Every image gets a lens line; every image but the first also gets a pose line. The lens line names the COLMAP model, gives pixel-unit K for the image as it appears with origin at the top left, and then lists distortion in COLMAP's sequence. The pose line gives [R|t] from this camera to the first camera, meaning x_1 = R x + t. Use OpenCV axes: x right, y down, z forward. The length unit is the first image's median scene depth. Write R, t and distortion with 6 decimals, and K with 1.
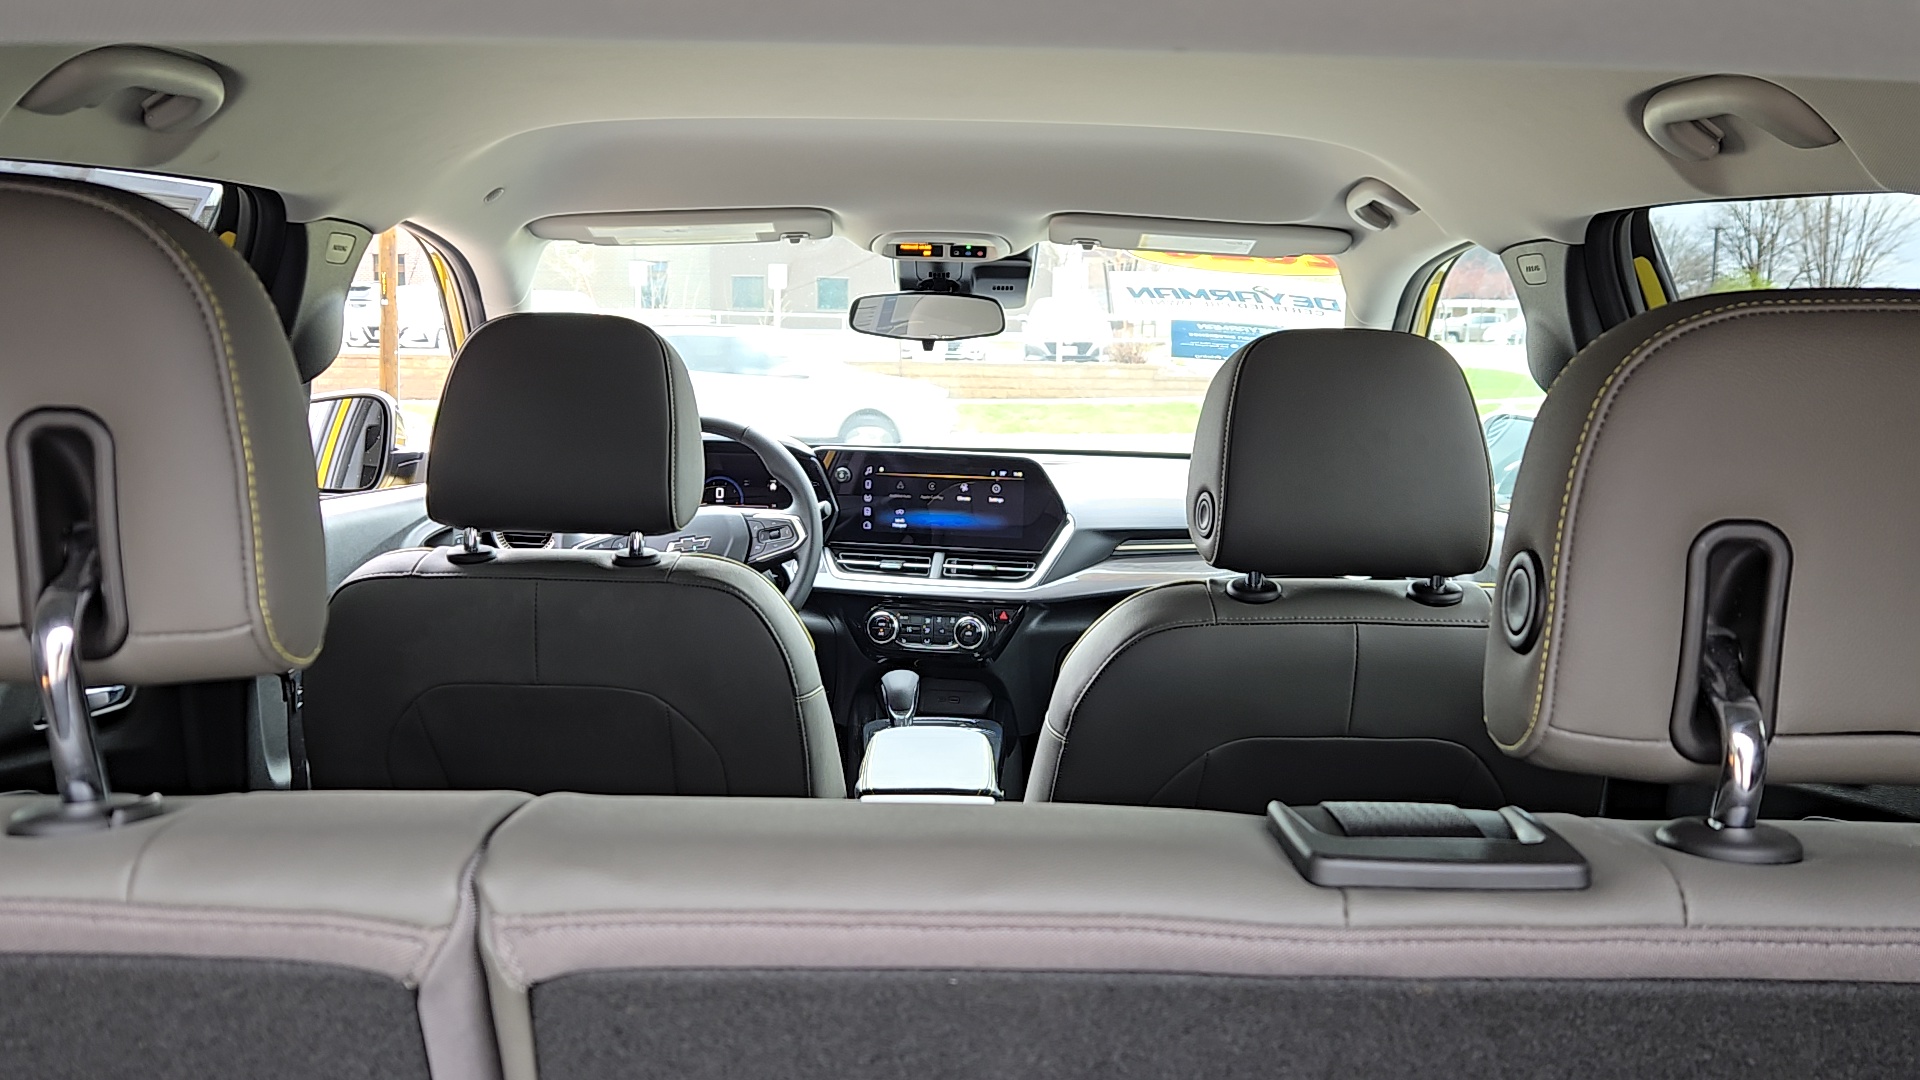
lens RADIAL K [[1591.3, 0, 951.9], [0, 1591.3, 531.8], [0, 0, 1]] dist [0.027513, -0.017461]
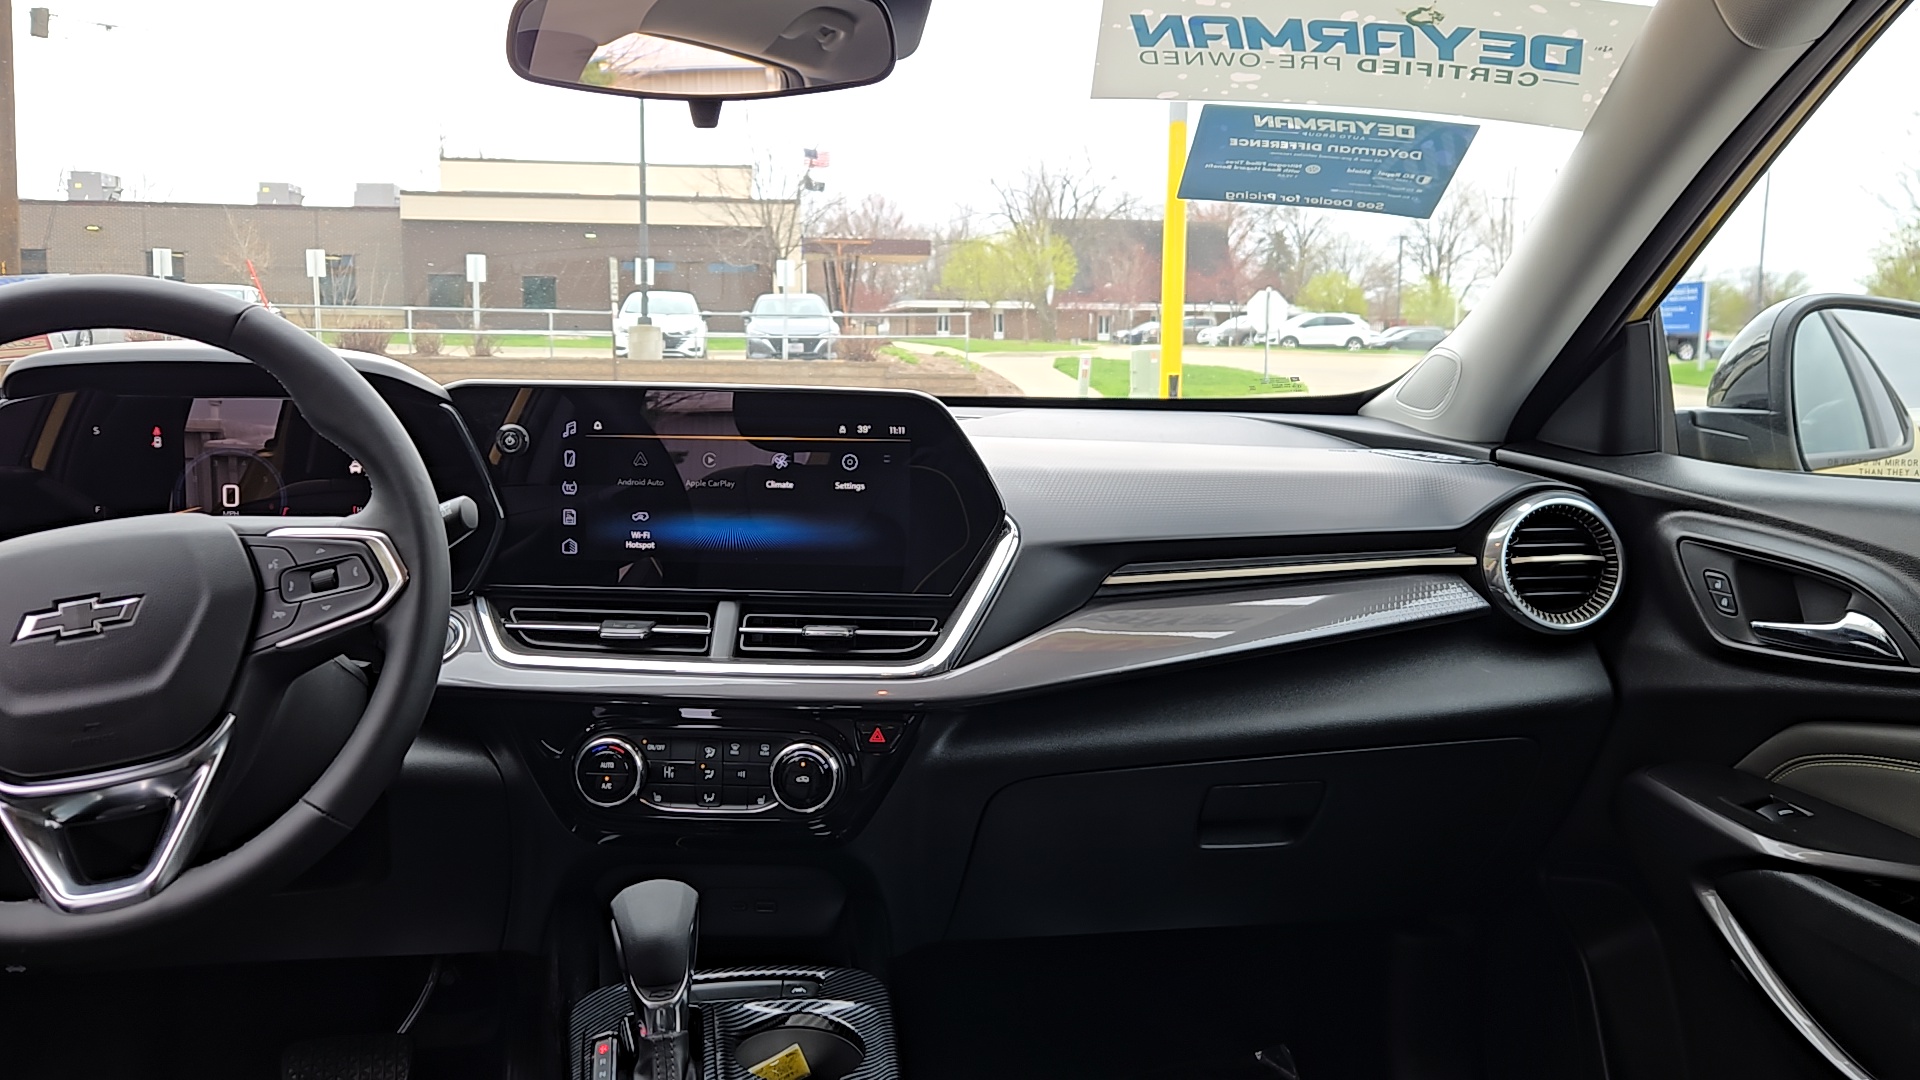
lens RADIAL K [[1580.0, 0, 960.0], [0, 1580.0, 540.0], [0, 0, 1]] dist [0.017491, -0.004898]
pose [[0.983614, -0.025356, 0.178495, -0.023882], [0.025230, 0.999677, 0.002974, -0.004691], [-0.178513, 0.001578, 0.983936, 0.536869]]
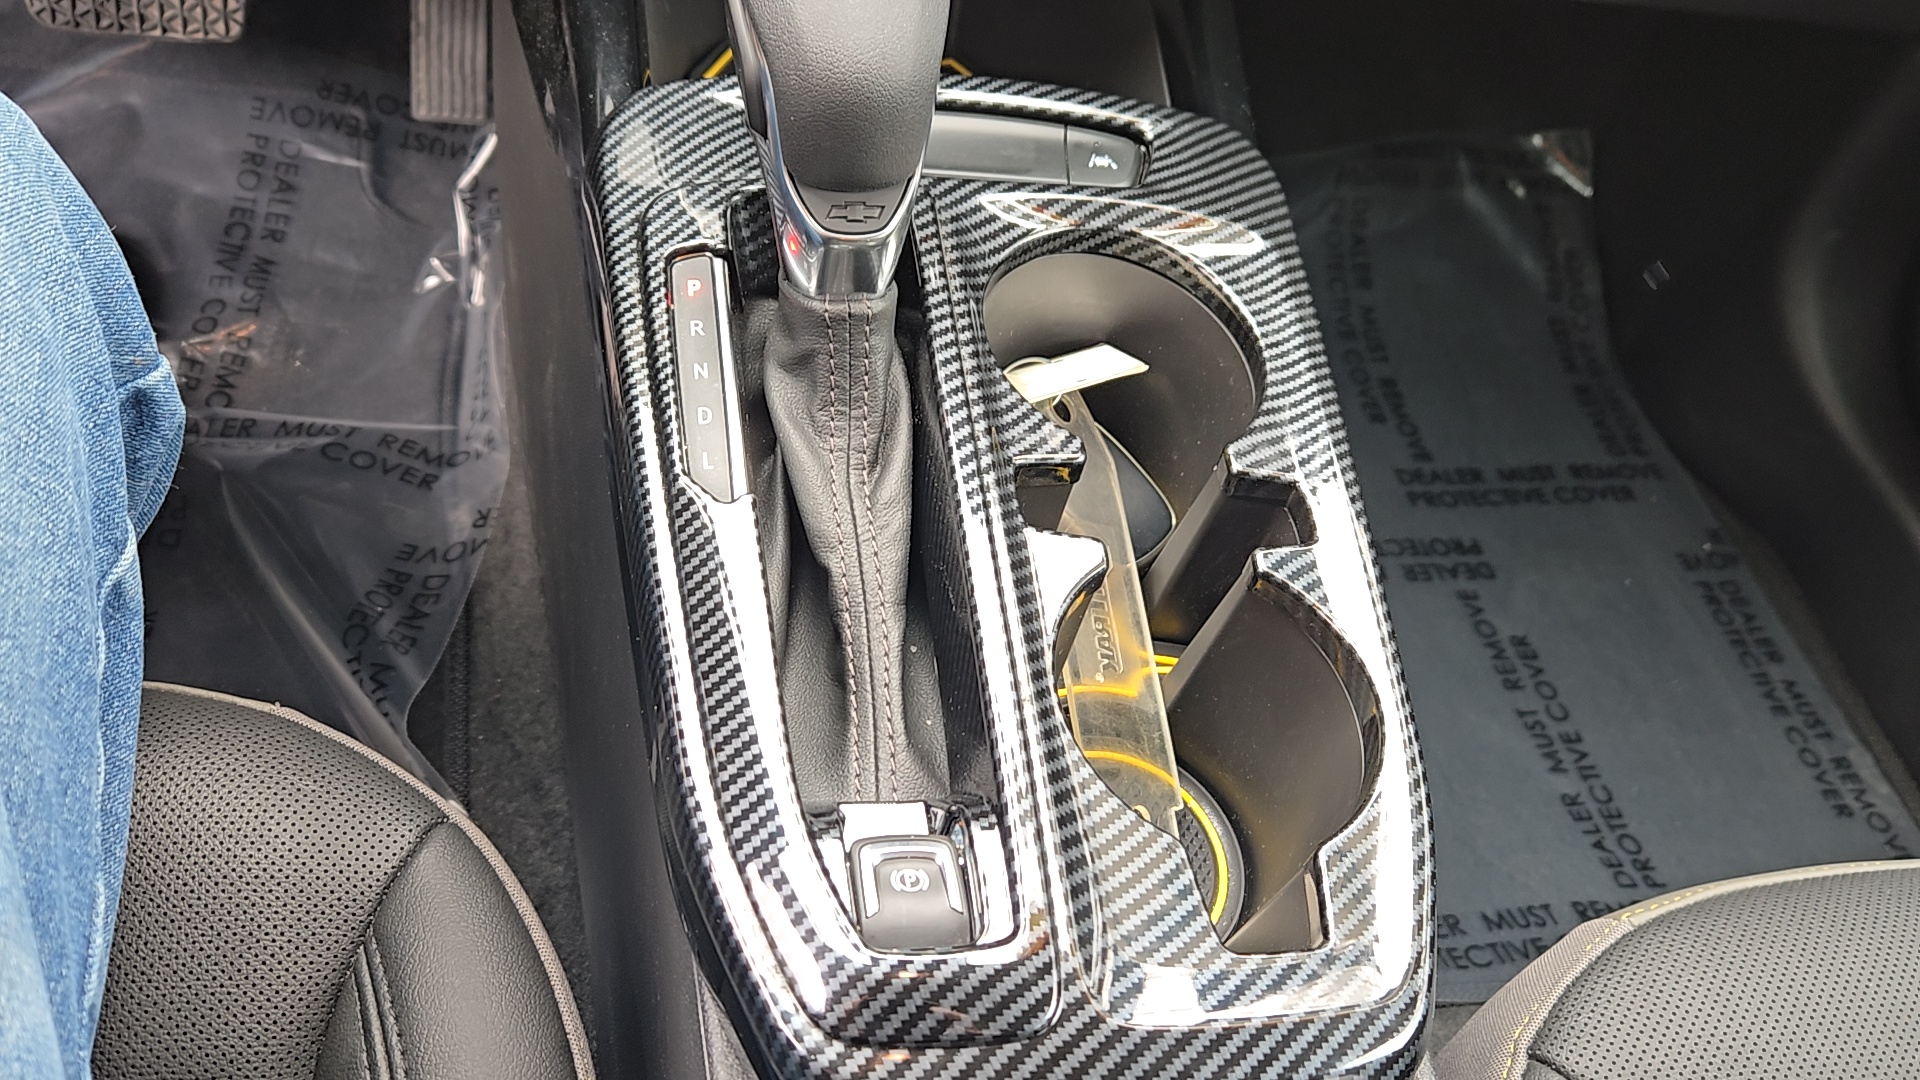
lens RADIAL K [[1619.8, 0, 962.7], [0, 1619.8, 536.4], [0, 0, 1]] dist [0.007753, -0.014116]
pose [[0.972849, 0.002973, 0.231423, -0.056311], [-0.159888, 0.731588, 0.662733, 0.021600], [-0.167336, -0.681741, 0.712200, 0.797114]]
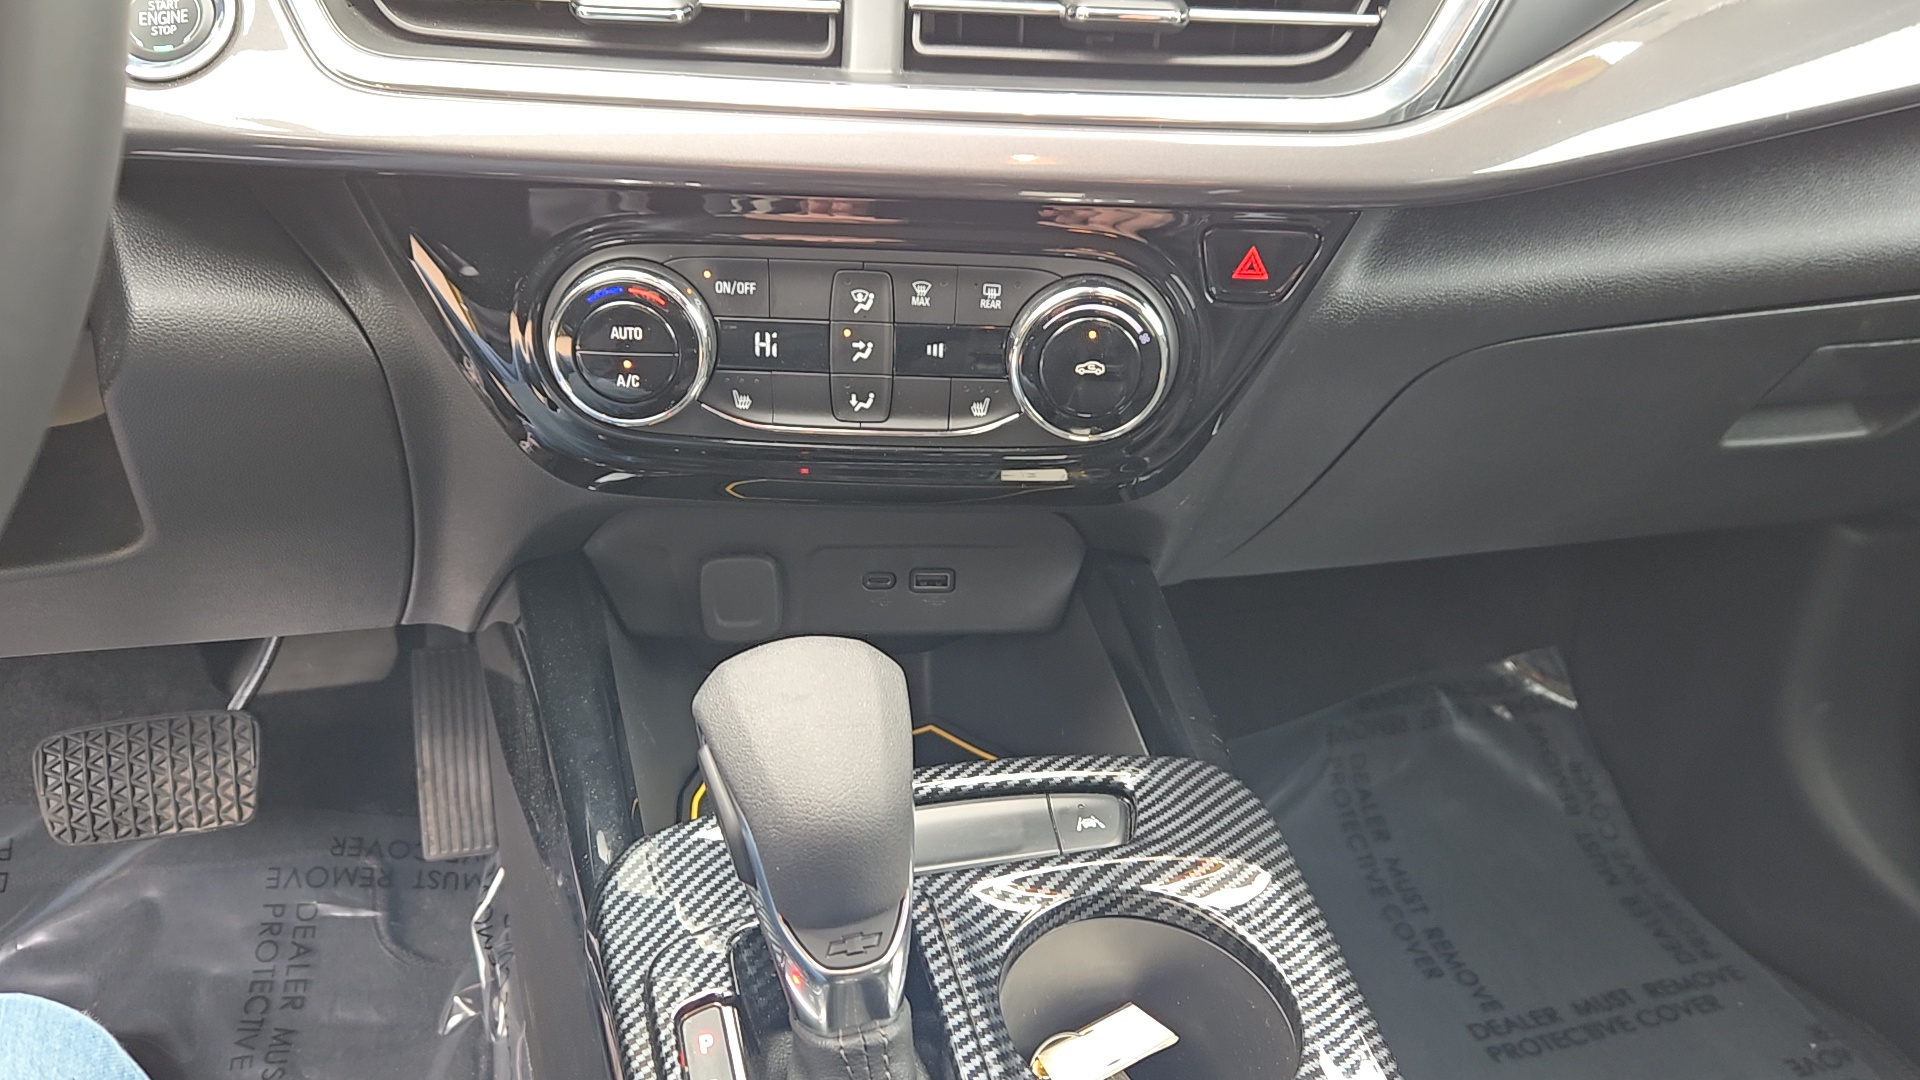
lens RADIAL K [[1619.8, 0, 962.7], [0, 1619.8, 536.4], [0, 0, 1]] dist [0.007753, -0.014116]
pose [[0.967027, -0.098390, 0.234901, -0.052936], [0.006625, 0.931765, 0.363003, 0.010247], [-0.254589, -0.349477, 0.901693, 0.801724]]
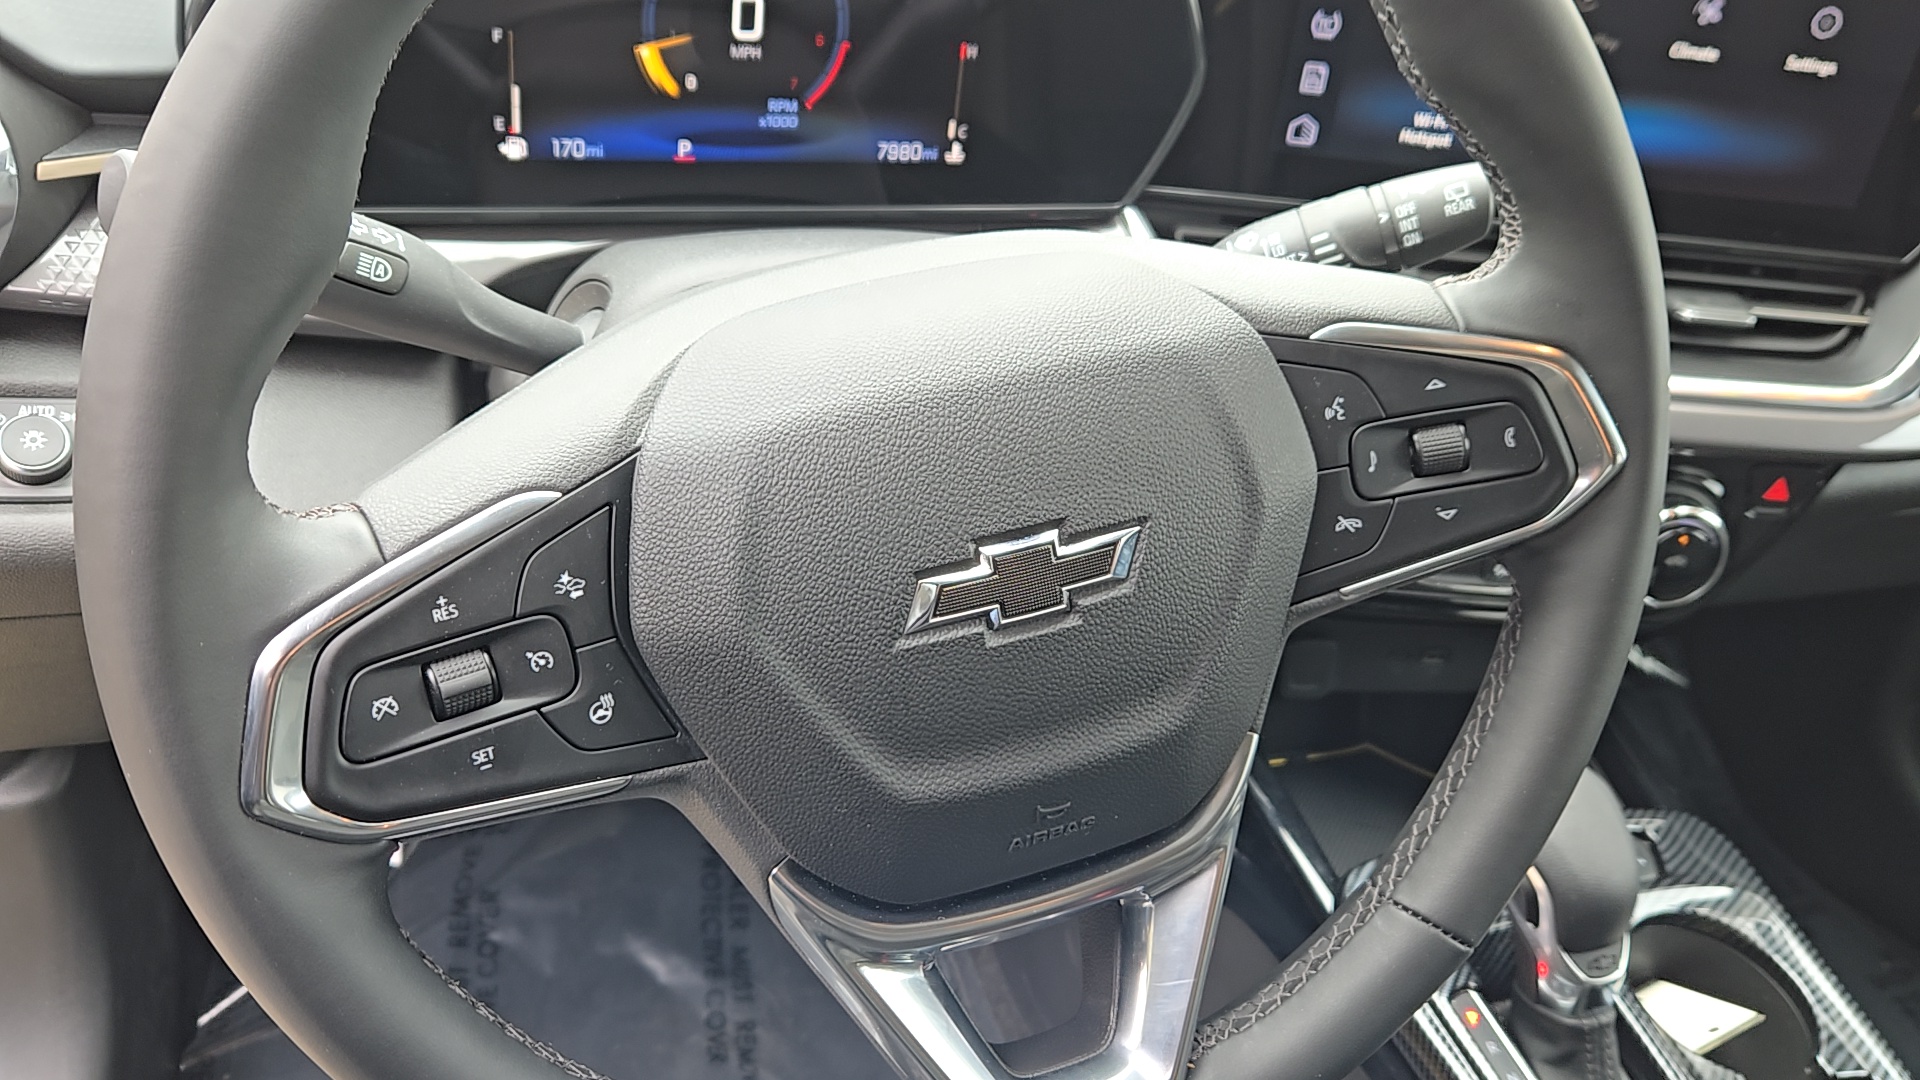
lens RADIAL K [[1619.8, 0, 962.7], [0, 1619.8, 536.4], [0, 0, 1]] dist [0.007753, -0.014116]
pose [[0.945010, -0.084888, 0.315832, -0.200525], [-0.068464, 0.892977, 0.444864, -0.060913], [-0.319795, -0.442024, 0.838061, 0.782843]]
